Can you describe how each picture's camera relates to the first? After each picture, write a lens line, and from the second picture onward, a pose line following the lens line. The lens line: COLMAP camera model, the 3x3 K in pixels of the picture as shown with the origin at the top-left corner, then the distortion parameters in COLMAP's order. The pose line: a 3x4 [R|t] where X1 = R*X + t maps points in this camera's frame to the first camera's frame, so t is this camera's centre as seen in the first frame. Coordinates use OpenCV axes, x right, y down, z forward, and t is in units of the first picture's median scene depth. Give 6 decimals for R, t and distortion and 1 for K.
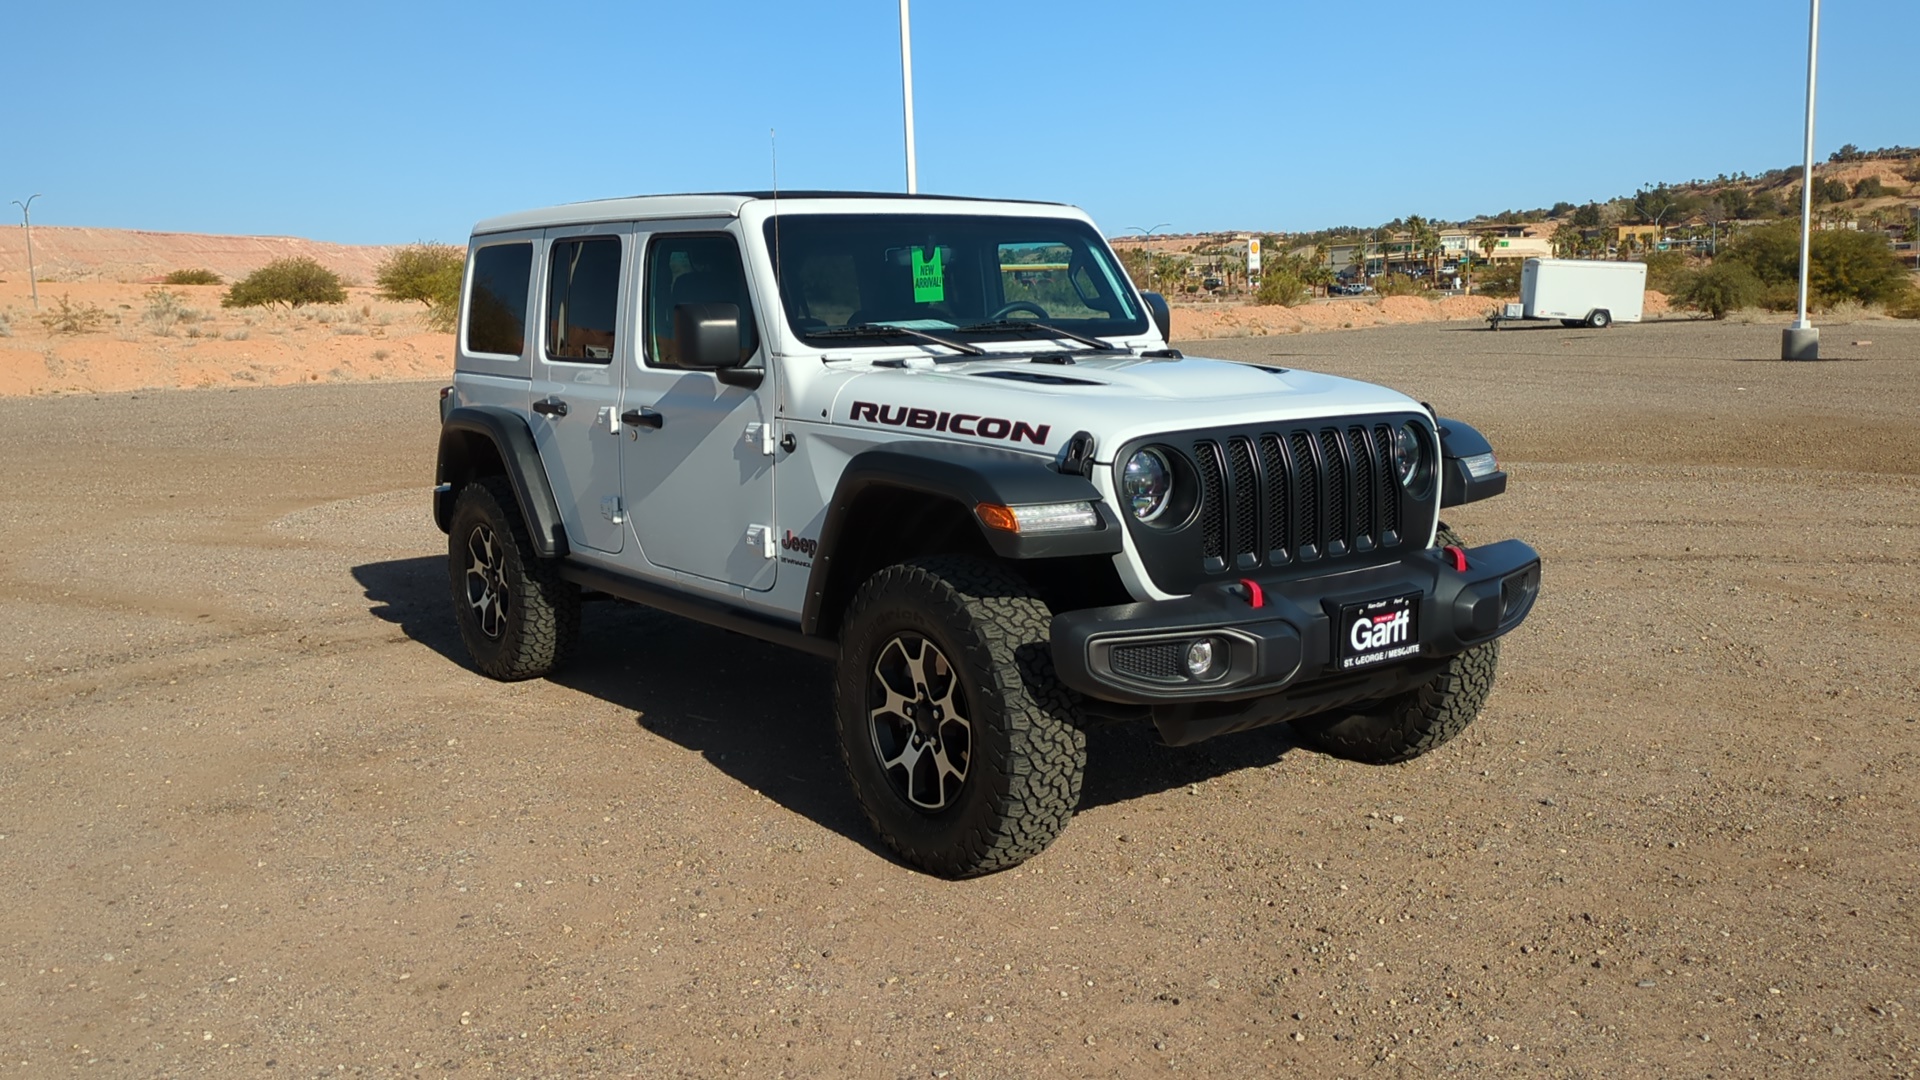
lens RADIAL K [[1649.6, 0, 977.3], [0, 1649.6, 549.4], [0, 0, 1]] dist [0.070354, -0.089855]
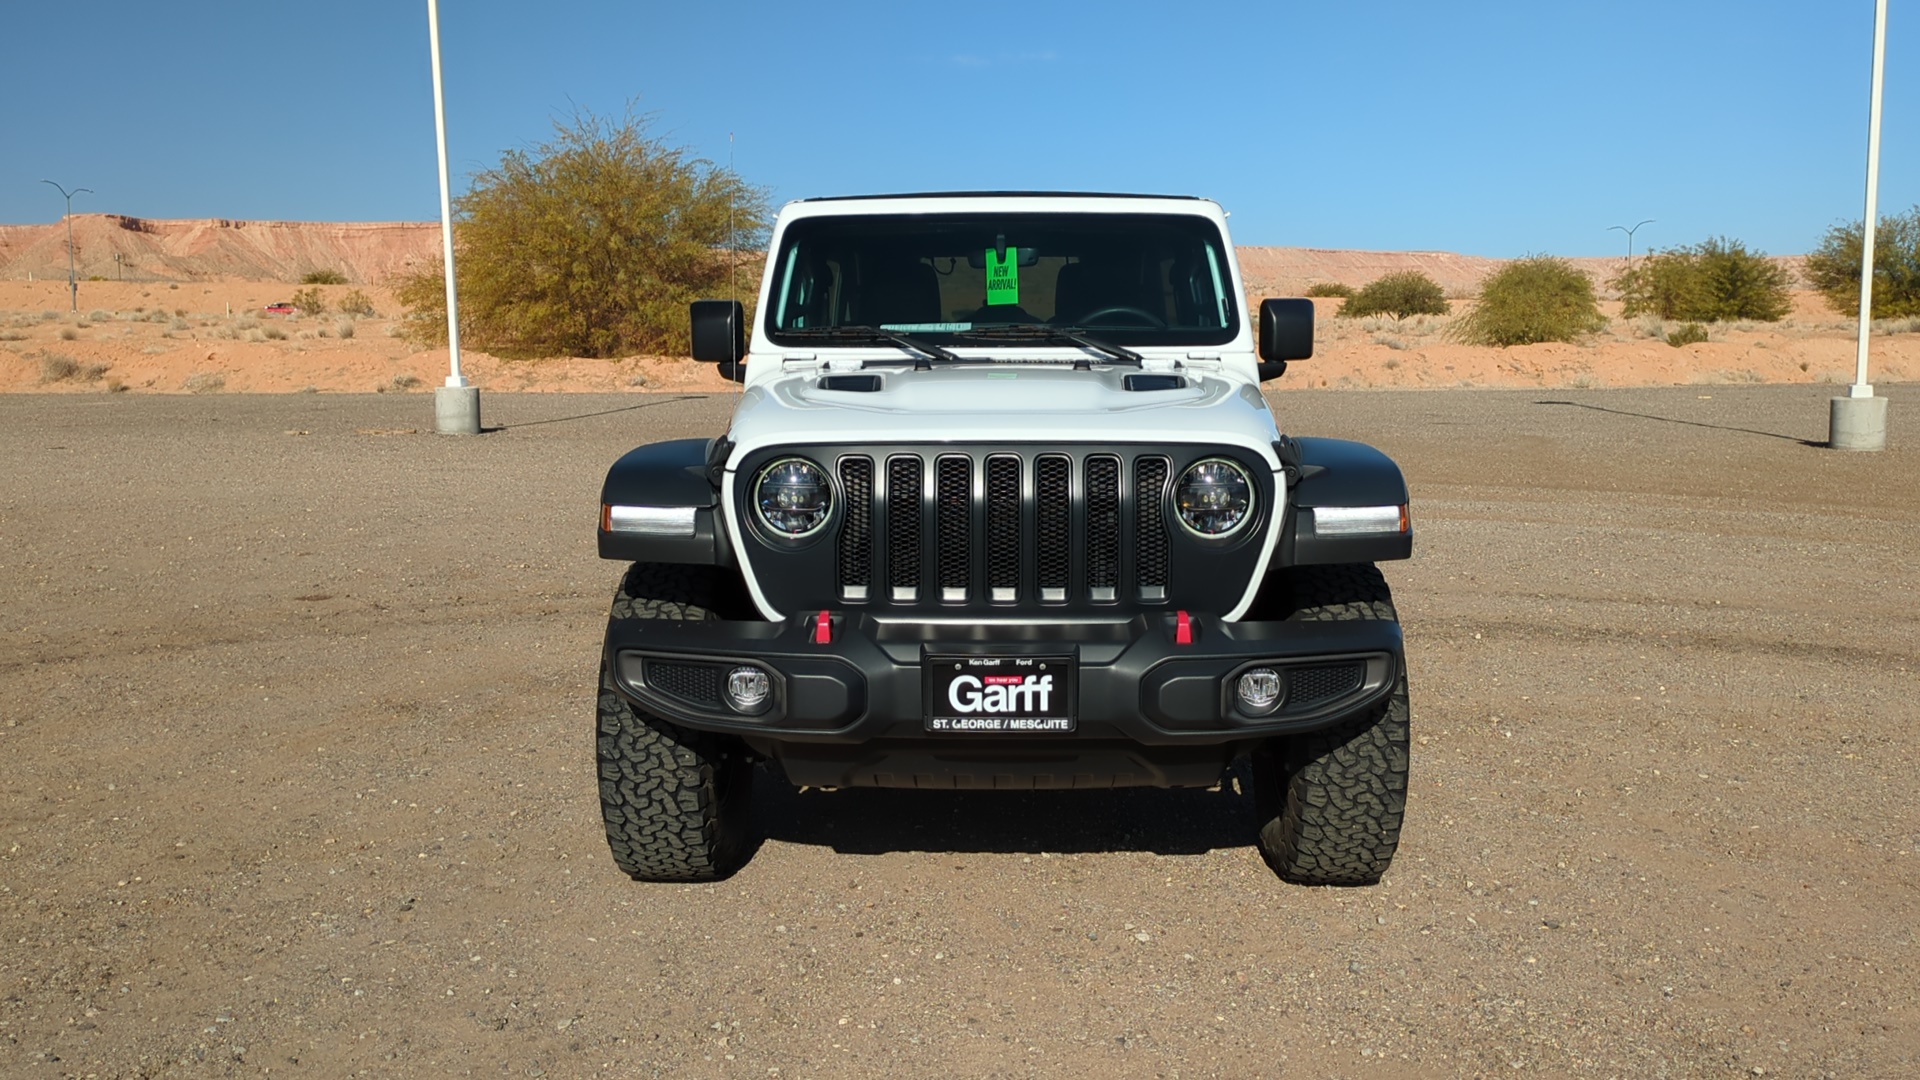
lens RADIAL K [[1649.6, 0, 973.3], [0, 1649.6, 525.7], [0, 0, 1]] dist [0.070354, -0.089855]
pose [[0.790816, 0.089771, -0.605435, 0.725952], [-0.102537, 0.994637, 0.013548, -0.045641], [0.603404, 0.051366, 0.795779, 0.316349]]
